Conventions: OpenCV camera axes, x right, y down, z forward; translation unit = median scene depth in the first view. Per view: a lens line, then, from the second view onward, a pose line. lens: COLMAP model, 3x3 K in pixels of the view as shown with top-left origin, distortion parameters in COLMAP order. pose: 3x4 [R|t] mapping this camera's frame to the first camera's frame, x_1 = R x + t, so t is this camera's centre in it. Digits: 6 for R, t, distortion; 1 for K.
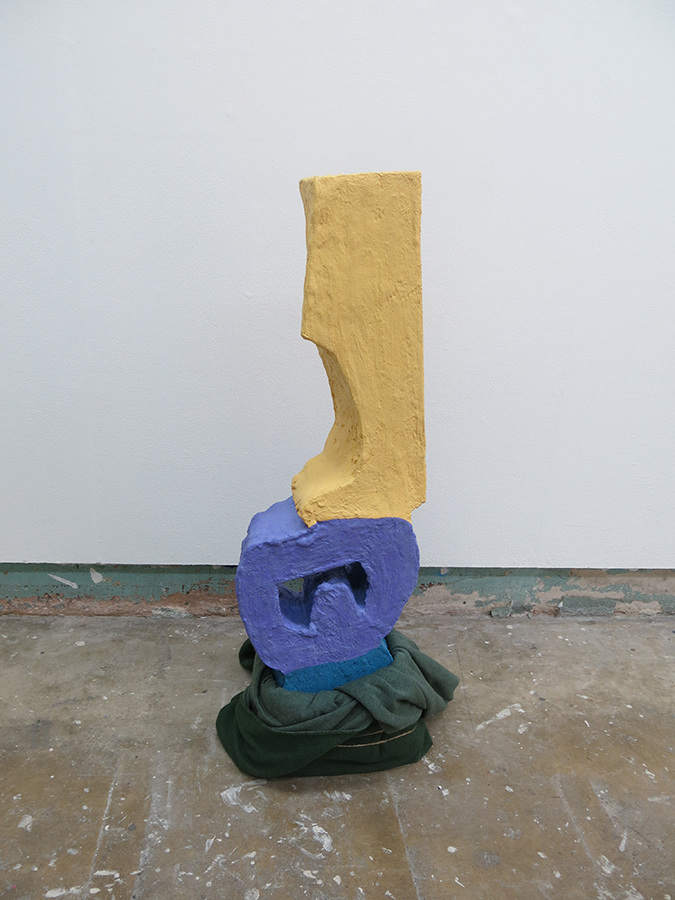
lens RADIAL K [[756.3, 0, 337.1], [0, 756.3, 447.4], [0, 0, 1]] dist [-0.021149, 0.007421]
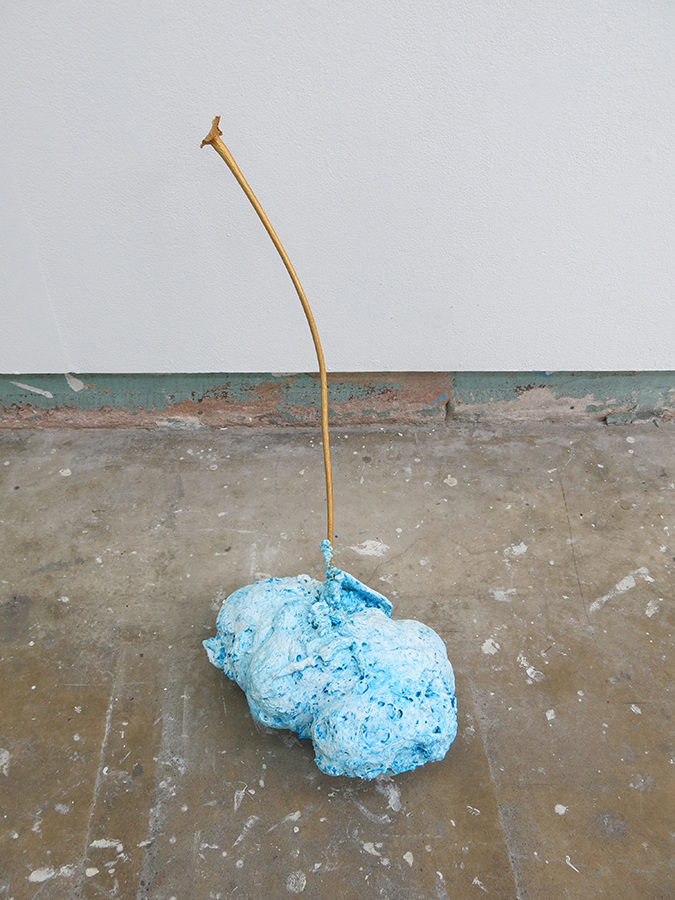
lens RADIAL K [[756.3, 0, 334.7], [0, 756.3, 451.0], [0, 0, 1]] dist [-0.021149, 0.007421]
pose [[0.998320, 0.009183, -0.057210, -0.027148], [0.015706, 0.907508, 0.419741, -0.089846], [0.055773, -0.419934, 0.905839, 0.382277]]
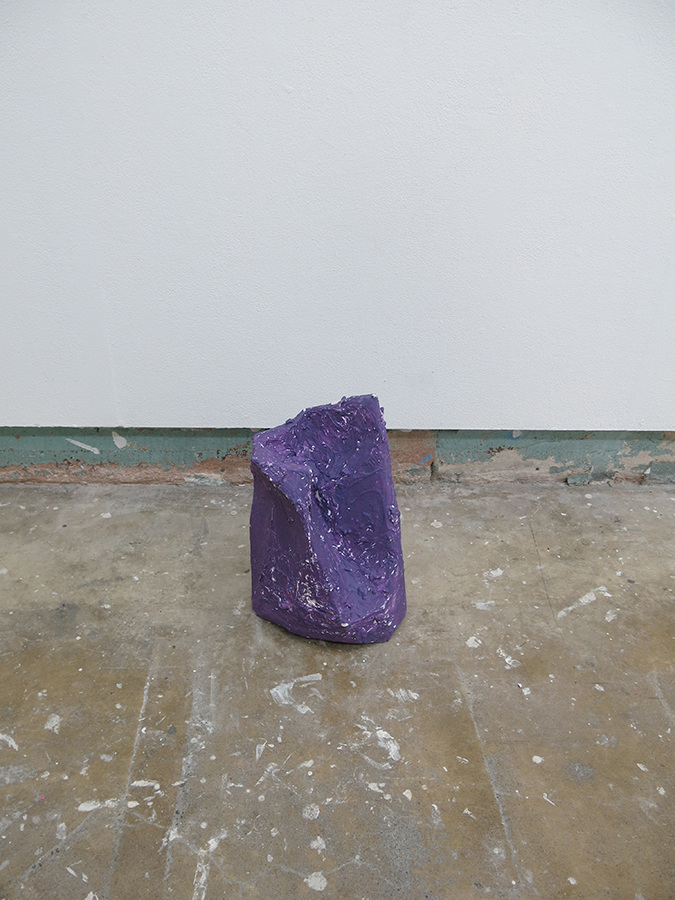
lens RADIAL K [[756.3, 0, 334.8], [0, 756.3, 448.9], [0, 0, 1]] dist [-0.021149, 0.007421]
pose [[0.999136, 0.001338, -0.041535, -0.038269], [0.007178, 0.978901, 0.204211, 0.002884], [0.040932, -0.204332, 0.978045, 0.176865]]
